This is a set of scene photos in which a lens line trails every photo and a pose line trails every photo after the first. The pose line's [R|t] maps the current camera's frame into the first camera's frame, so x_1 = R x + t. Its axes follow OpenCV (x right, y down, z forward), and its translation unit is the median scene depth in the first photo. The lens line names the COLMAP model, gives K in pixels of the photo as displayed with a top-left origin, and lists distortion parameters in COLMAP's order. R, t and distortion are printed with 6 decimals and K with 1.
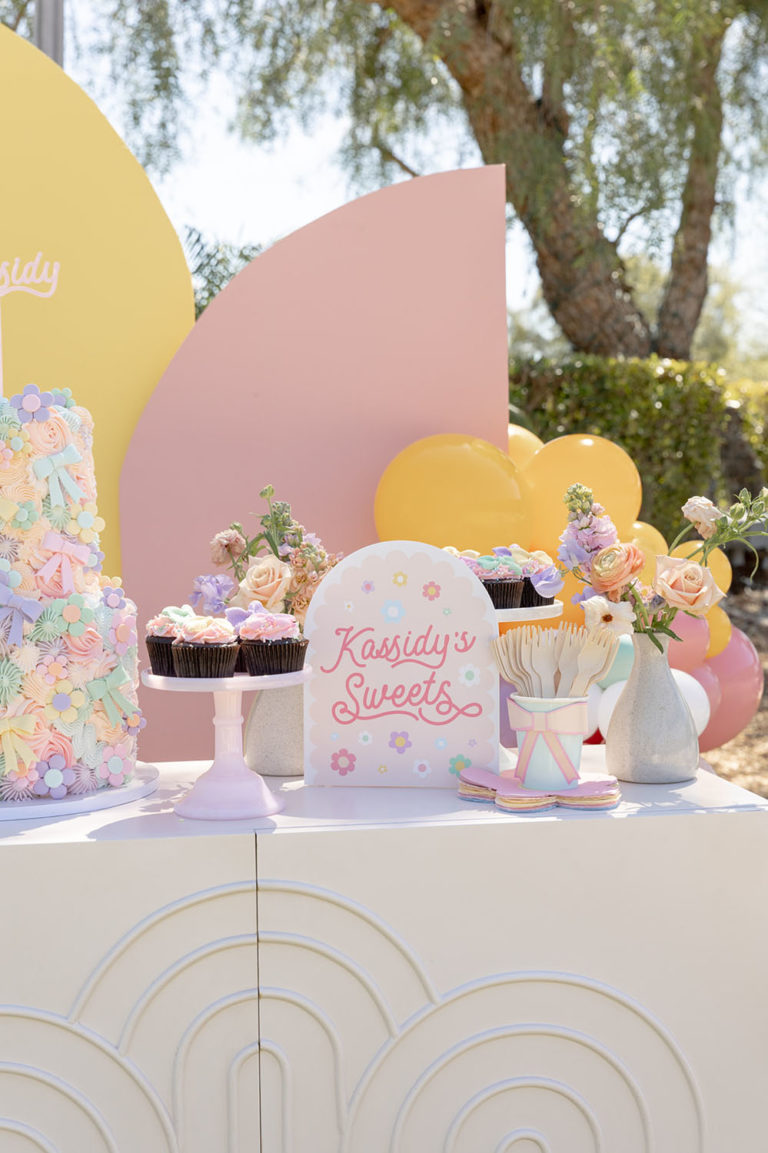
lens RADIAL K [[1514.5, 0, 384.6], [0, 1514.5, 575.2], [0, 0, 1]] dist [0.008898, 0.000000]
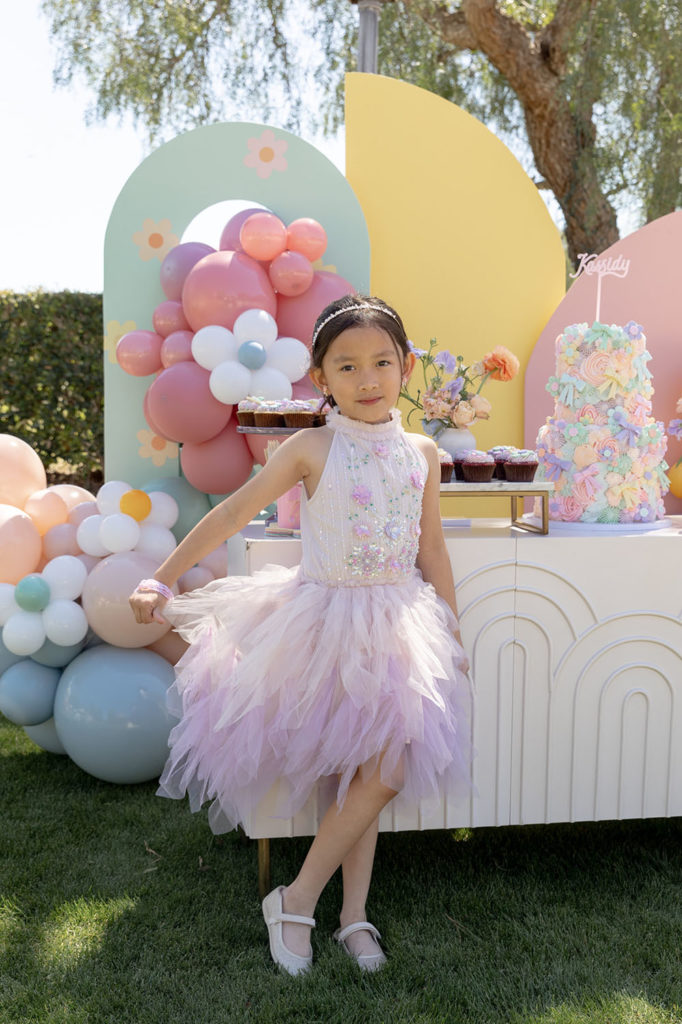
lens RADIAL K [[1158.4, 0, 340.6], [0, 1158.4, 513.5], [0, 0, 1]] dist [0.001288, 0.000000]
pose [[0.999773, 0.013922, -0.016157, -0.595586], [-0.013221, 0.999001, 0.042687, 0.071883], [0.016736, -0.042463, 0.998958, -0.579994]]
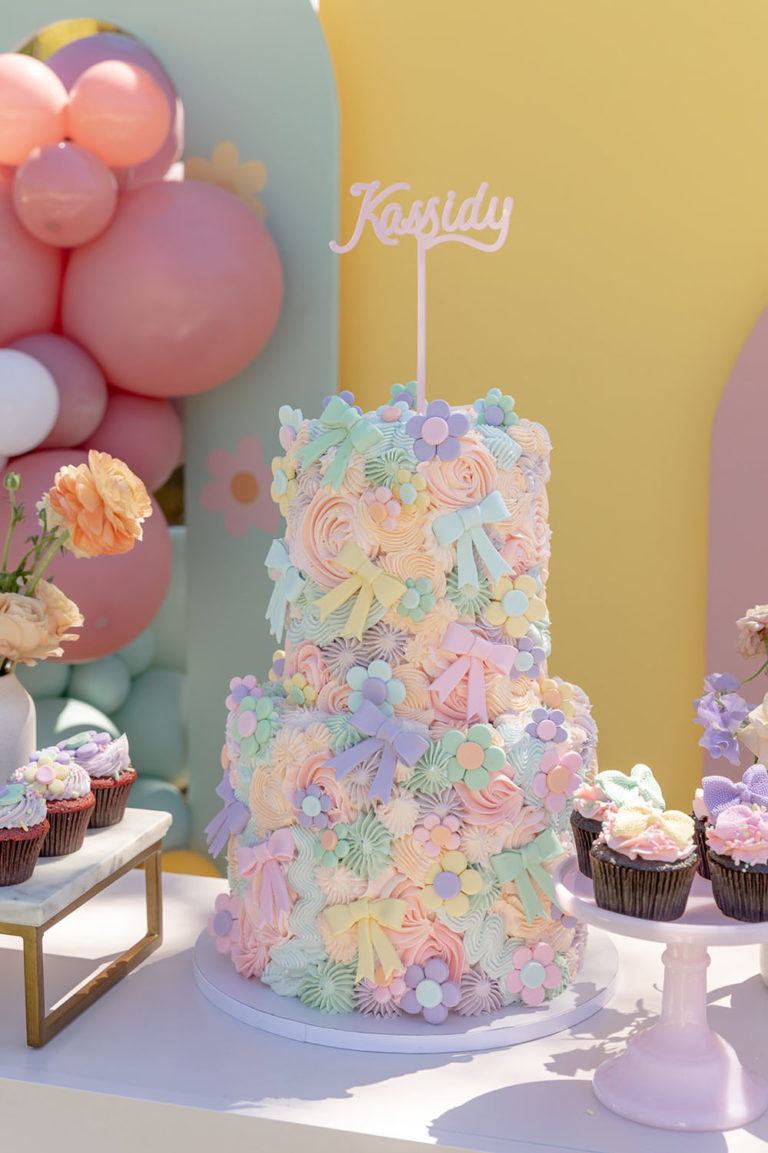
lens RADIAL K [[1832.3, 0, 382.8], [0, 1832.3, 575.3], [0, 0, 1]] dist [-0.023972, 0.000000]
pose [[0.901046, 0.097874, -0.422536, 0.086598], [-0.053325, 0.991814, 0.116024, -0.140612], [0.430433, -0.082011, 0.898889, 0.270291]]
